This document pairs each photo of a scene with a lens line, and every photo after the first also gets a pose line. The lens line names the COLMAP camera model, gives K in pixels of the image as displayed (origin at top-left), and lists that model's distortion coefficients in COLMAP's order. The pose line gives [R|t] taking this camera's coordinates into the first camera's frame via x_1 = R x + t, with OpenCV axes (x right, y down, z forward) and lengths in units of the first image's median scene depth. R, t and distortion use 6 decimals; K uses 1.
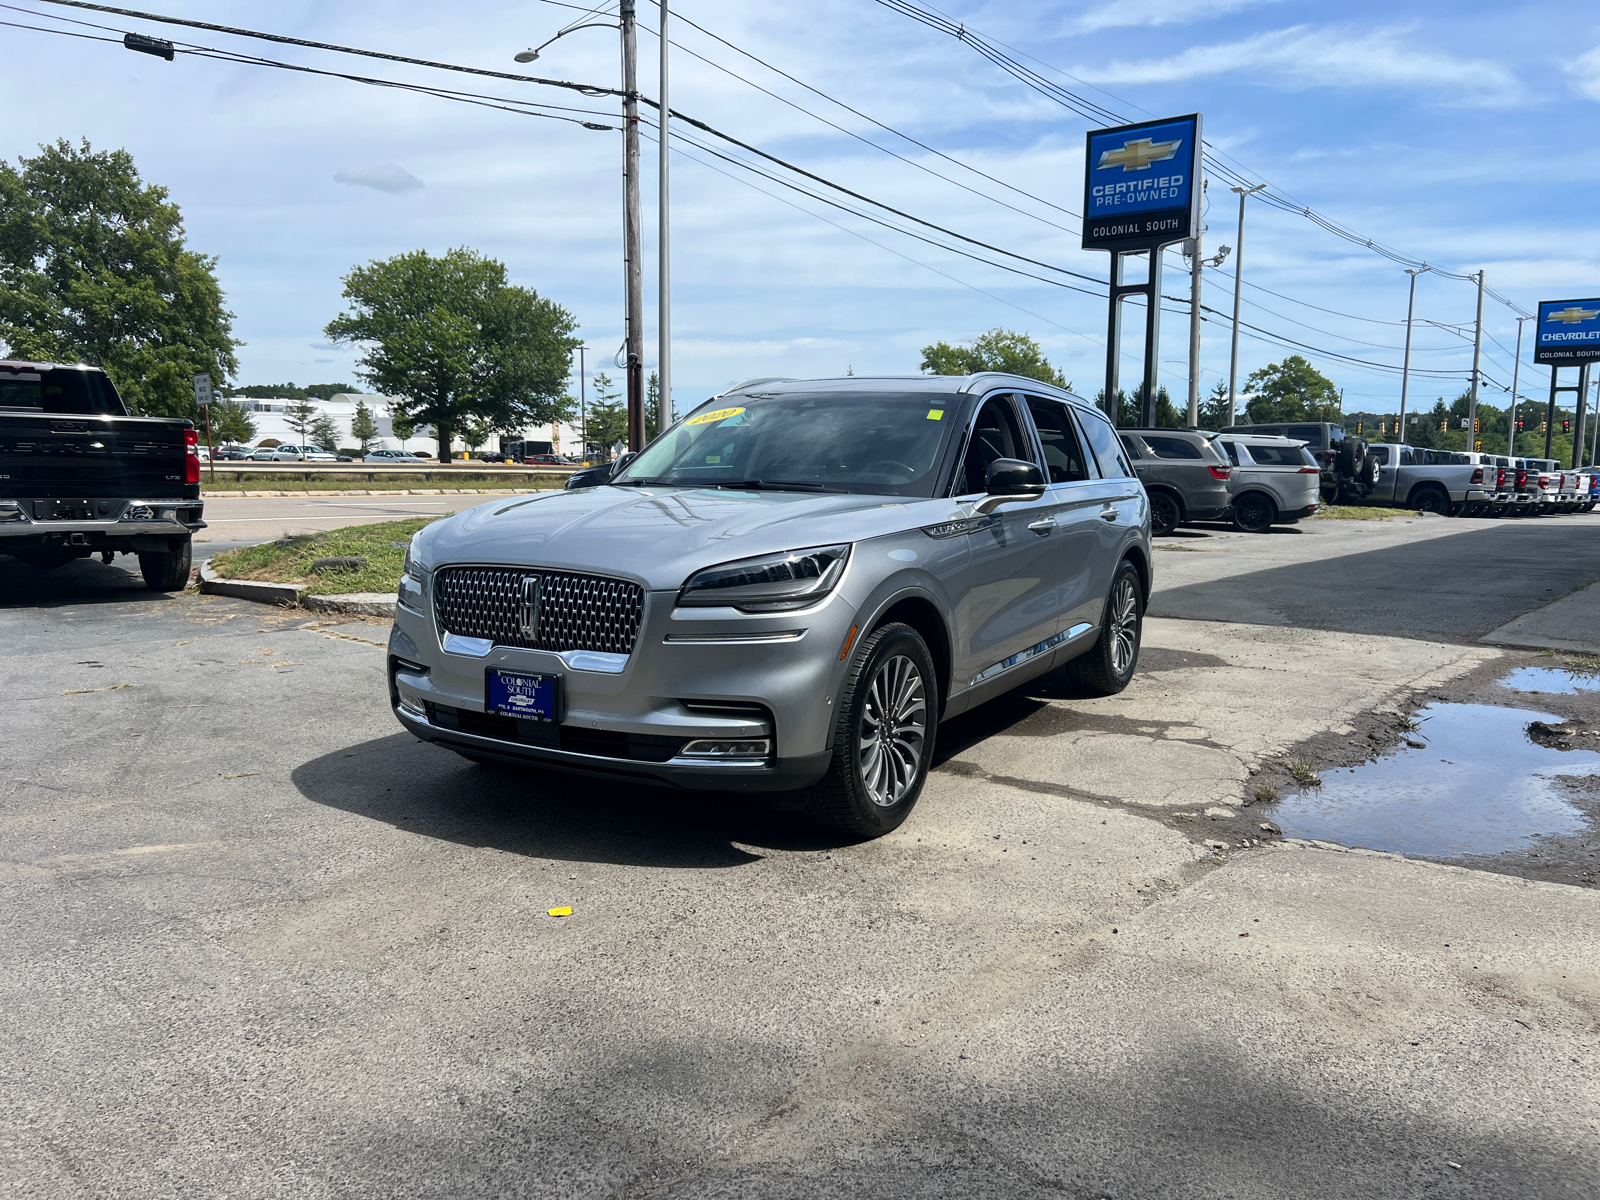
lens RADIAL K [[1206.5, 0, 798.9], [0, 1206.5, 598.3], [0, 0, 1]] dist [0.048600, -0.052993]
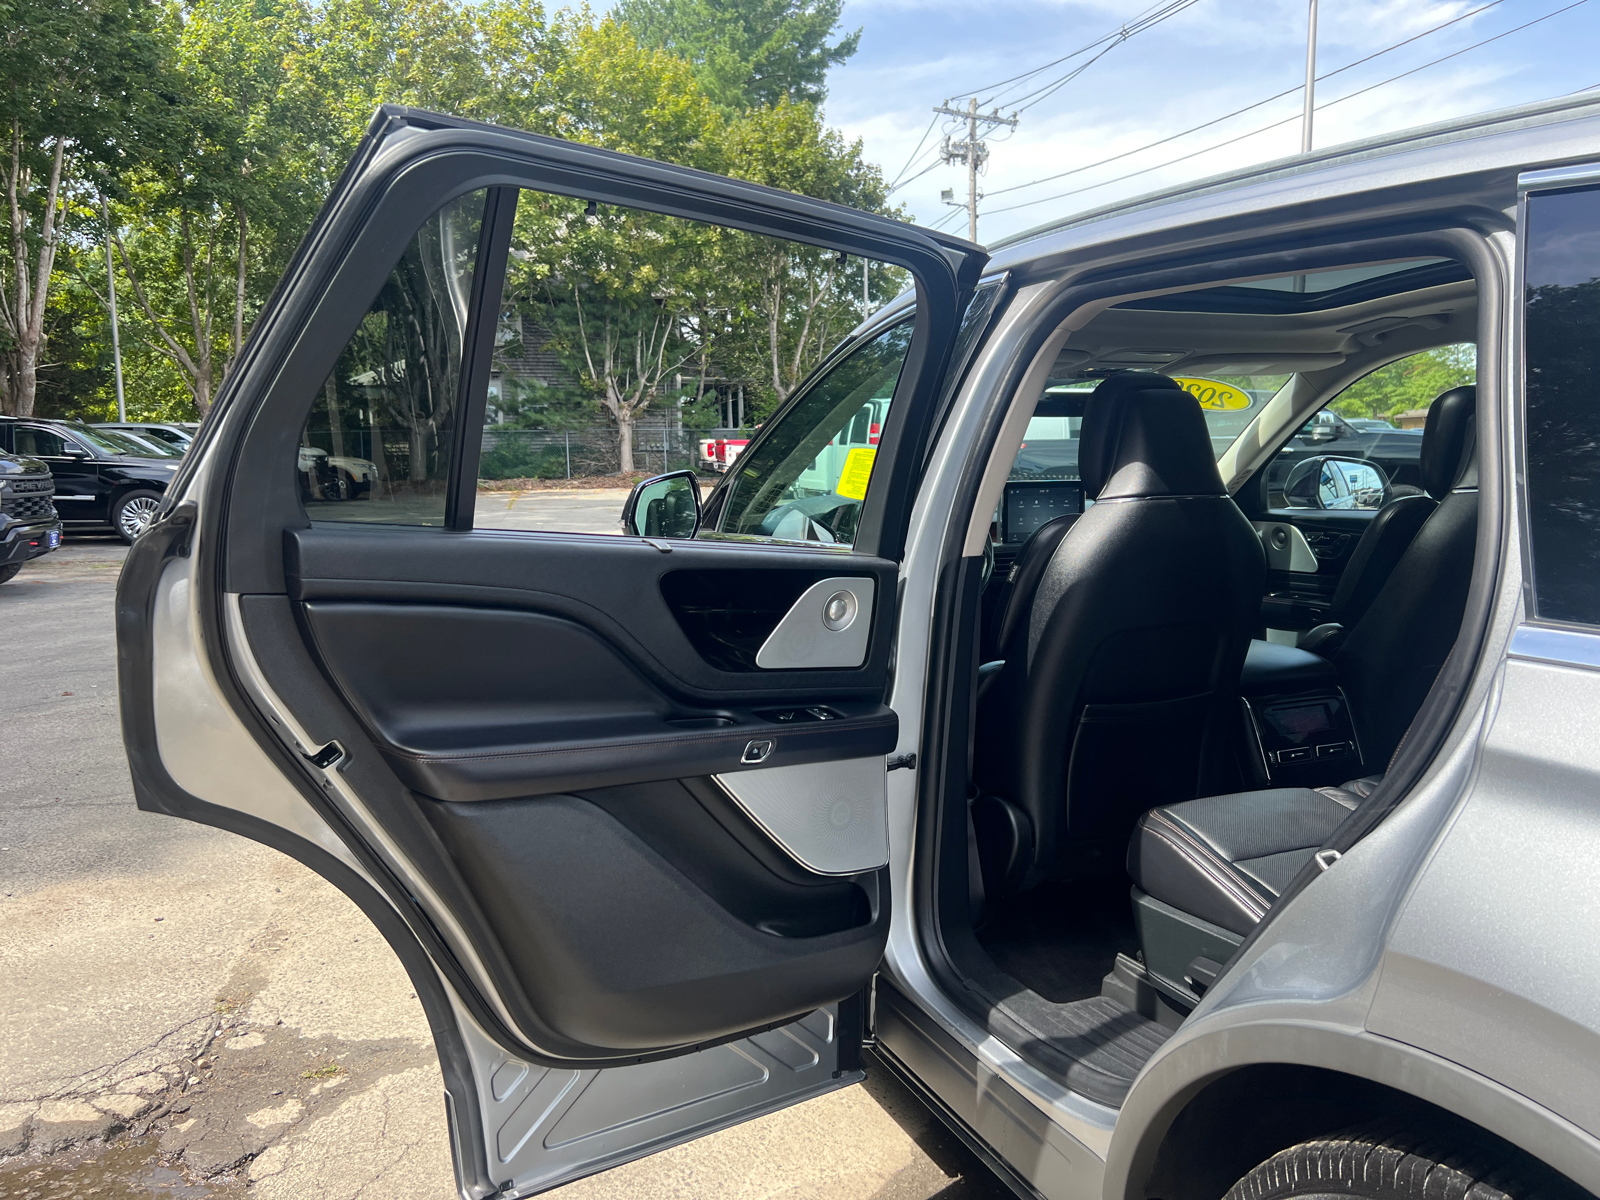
lens RADIAL K [[1206.5, 0, 786.3], [0, 1206.5, 604.5], [0, 0, 1]] dist [0.048600, -0.052993]
pose [[-0.603189, 0.097053, -0.791671, 0.592052], [-0.089801, 0.977994, 0.188316, -0.165866], [0.792527, 0.184683, -0.581200, 1.391098]]
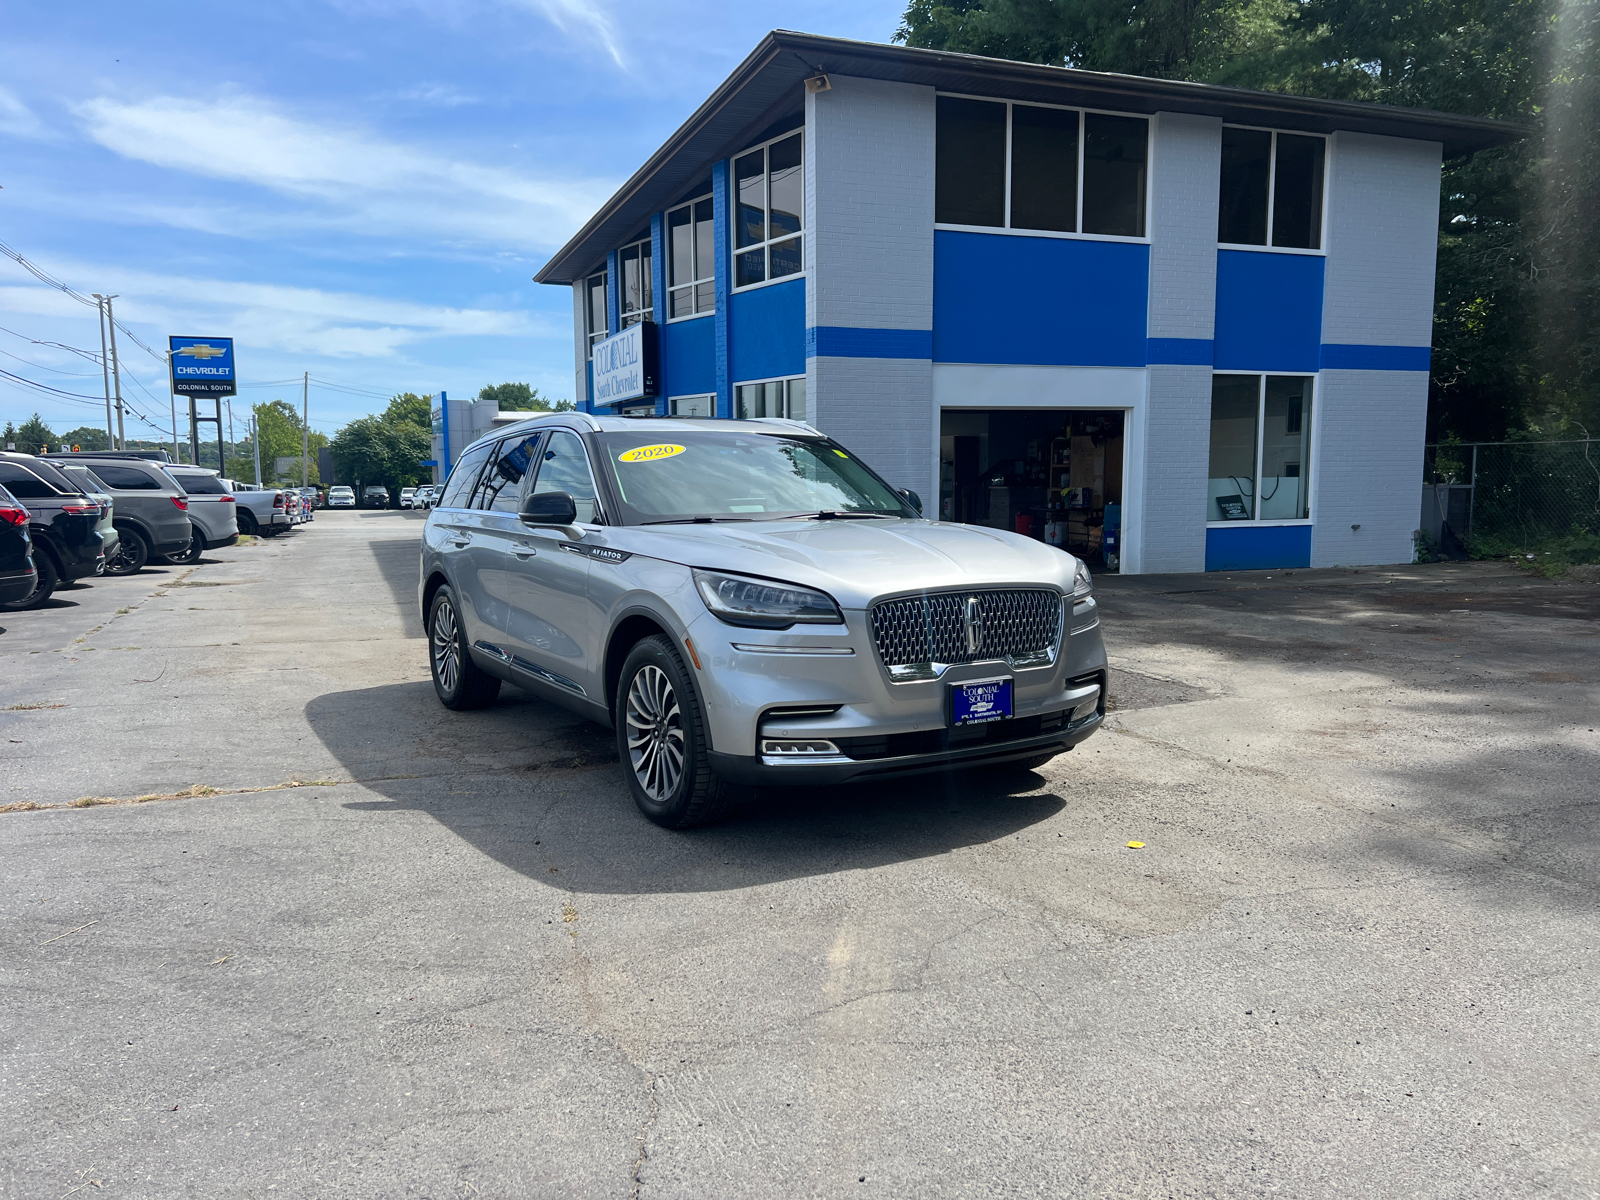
lens RADIAL K [[1206.5, 0, 800.2], [0, 1206.5, 595.7], [0, 0, 1]] dist [0.048600, -0.052993]
pose [[0.473104, -0.098029, 0.875536, -1.051188], [0.118217, 0.991867, 0.047174, -0.075424], [-0.873039, 0.081185, 0.480845, 0.483223]]
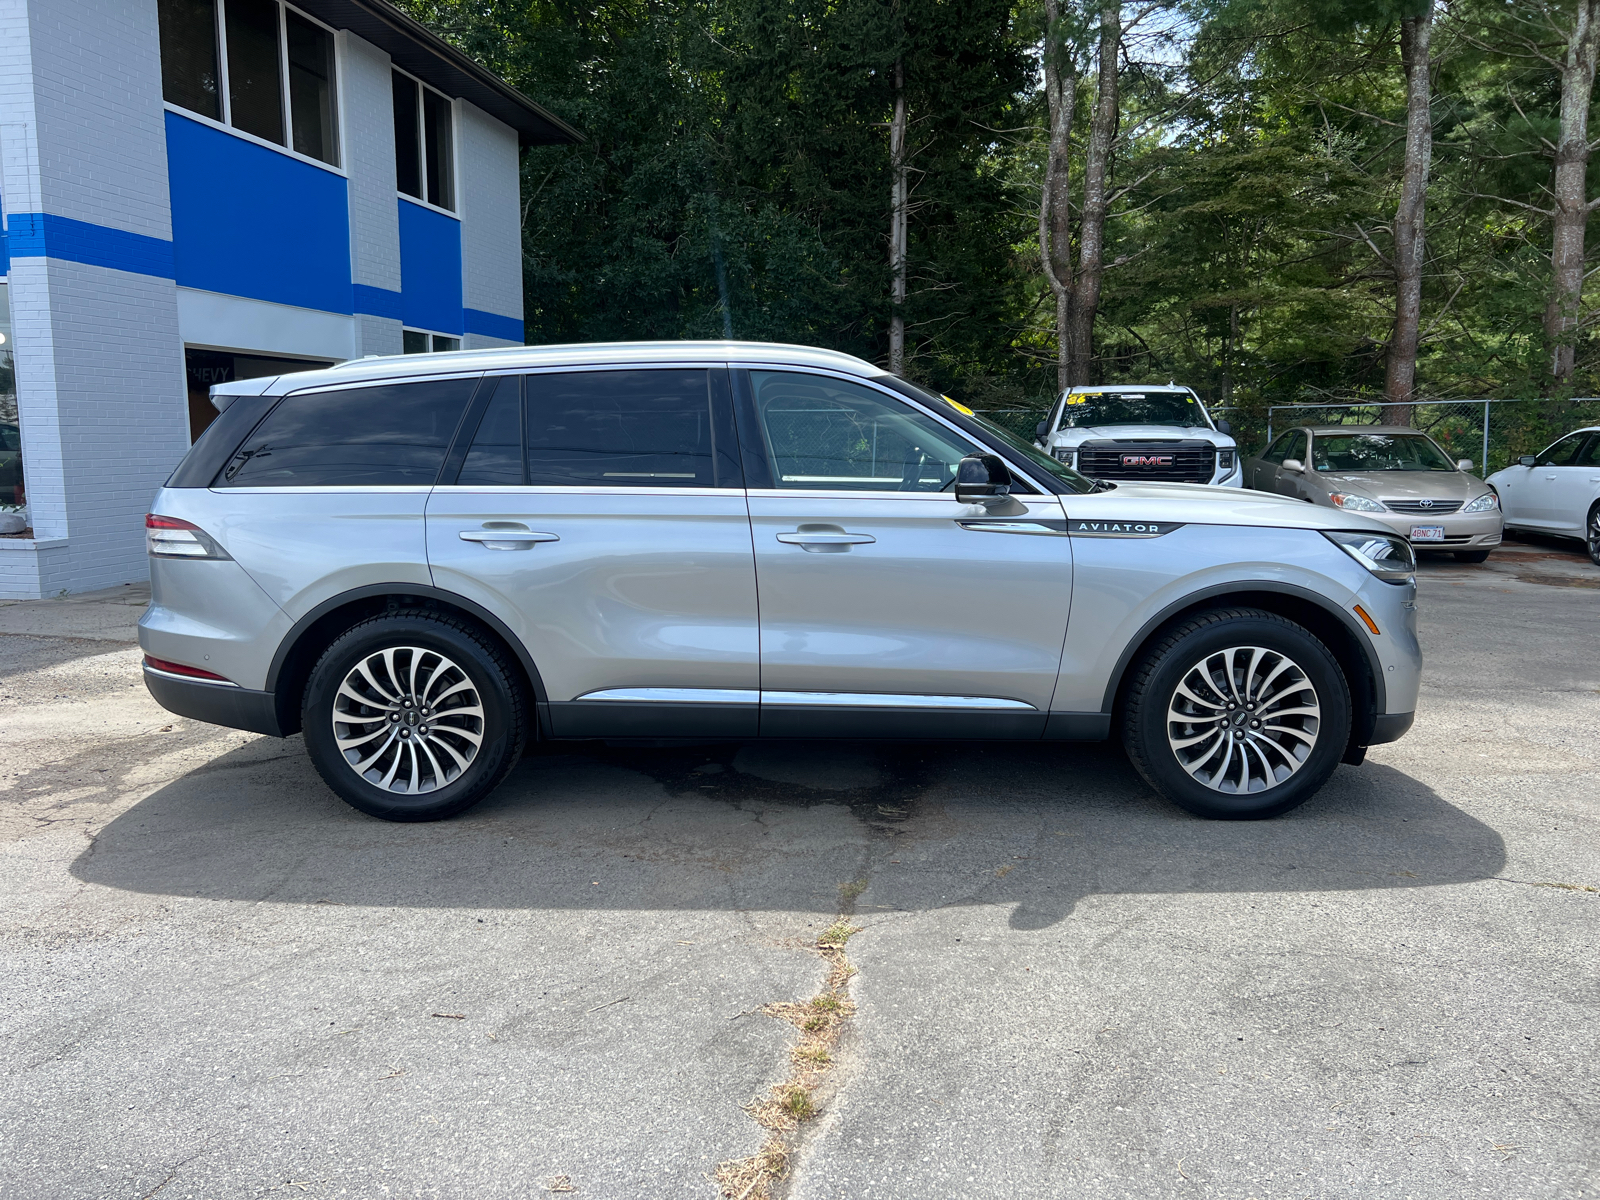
lens RADIAL K [[1206.5, 0, 790.7], [0, 1206.5, 595.9], [0, 0, 1]] dist [0.048600, -0.052993]
pose [[-0.501684, -0.122572, 0.856323, -0.843956], [0.099409, 0.975183, 0.197826, -0.228843], [-0.859320, 0.184372, -0.477049, 1.748801]]
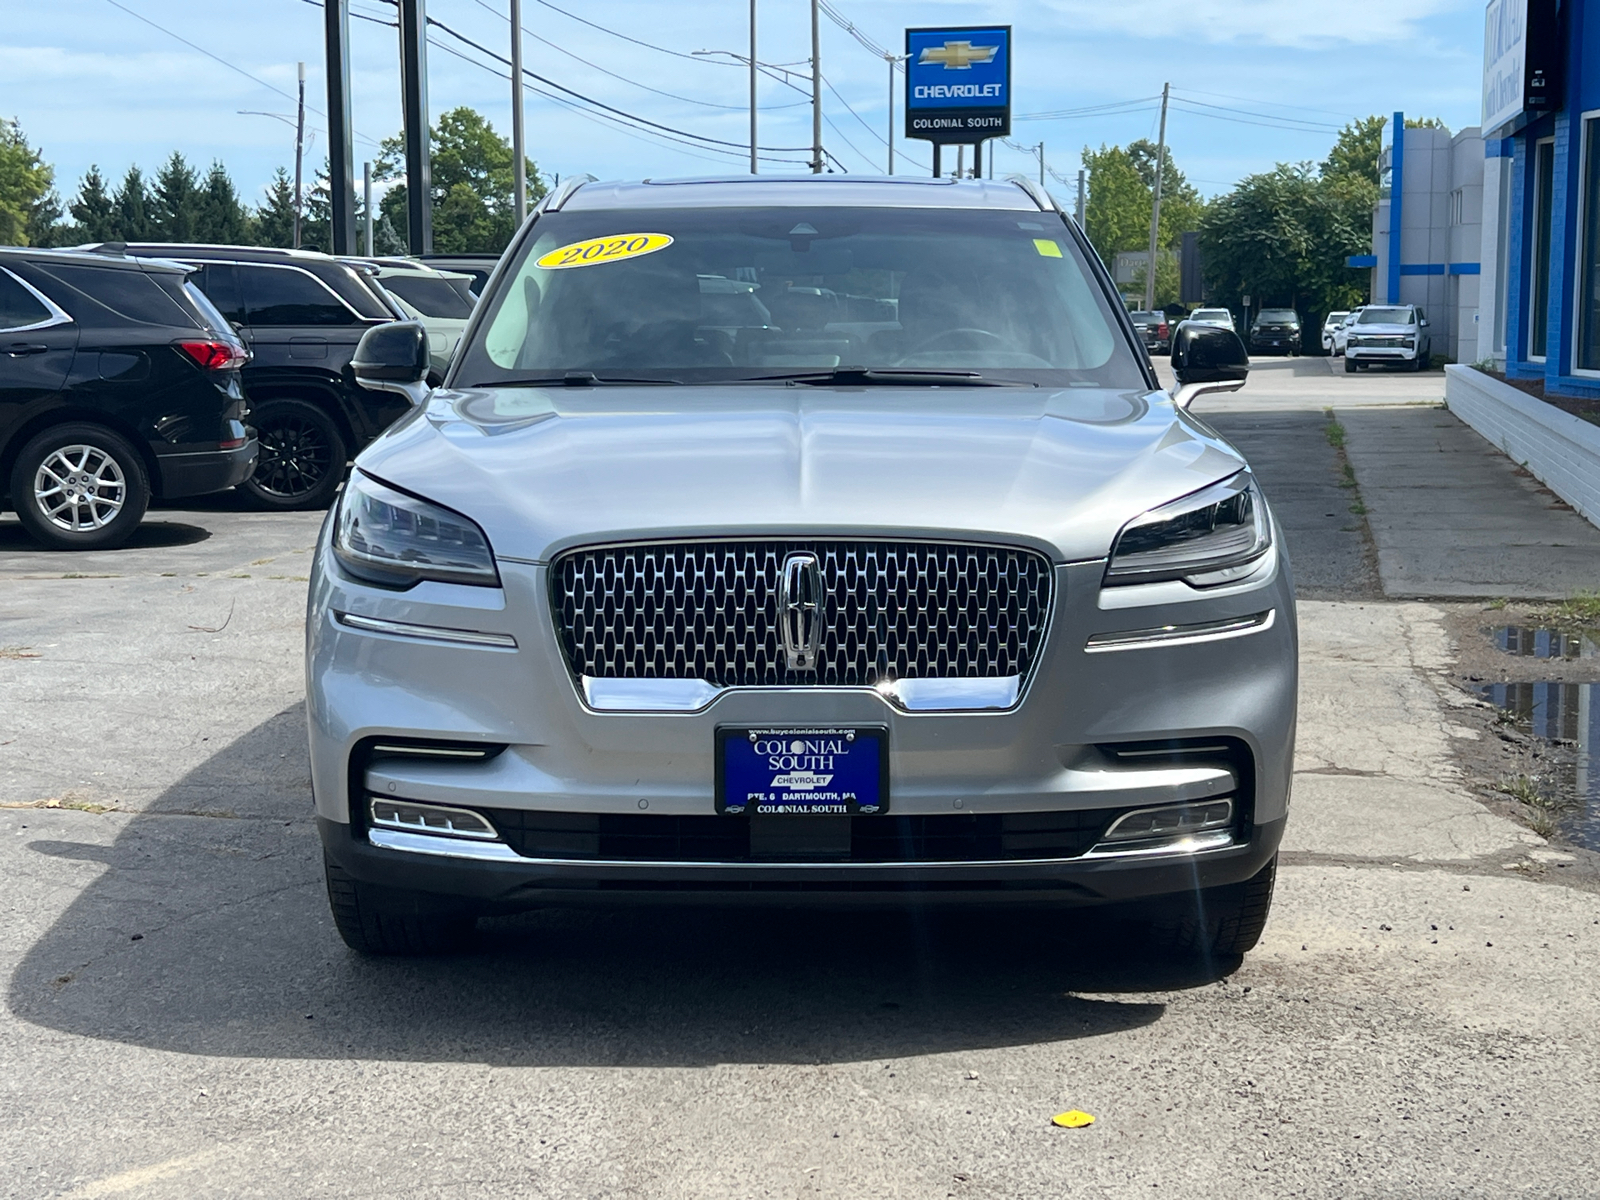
lens RADIAL K [[2531.3, 0, 788.4], [0, 2531.3, 588.9], [0, 0, 1]] dist [0.057361, 0.000000]
pose [[0.866534, -0.068579, 0.494385, -0.645125], [0.071444, 0.997358, 0.013126, -0.014255], [-0.493979, 0.023946, 0.869144, 0.005904]]
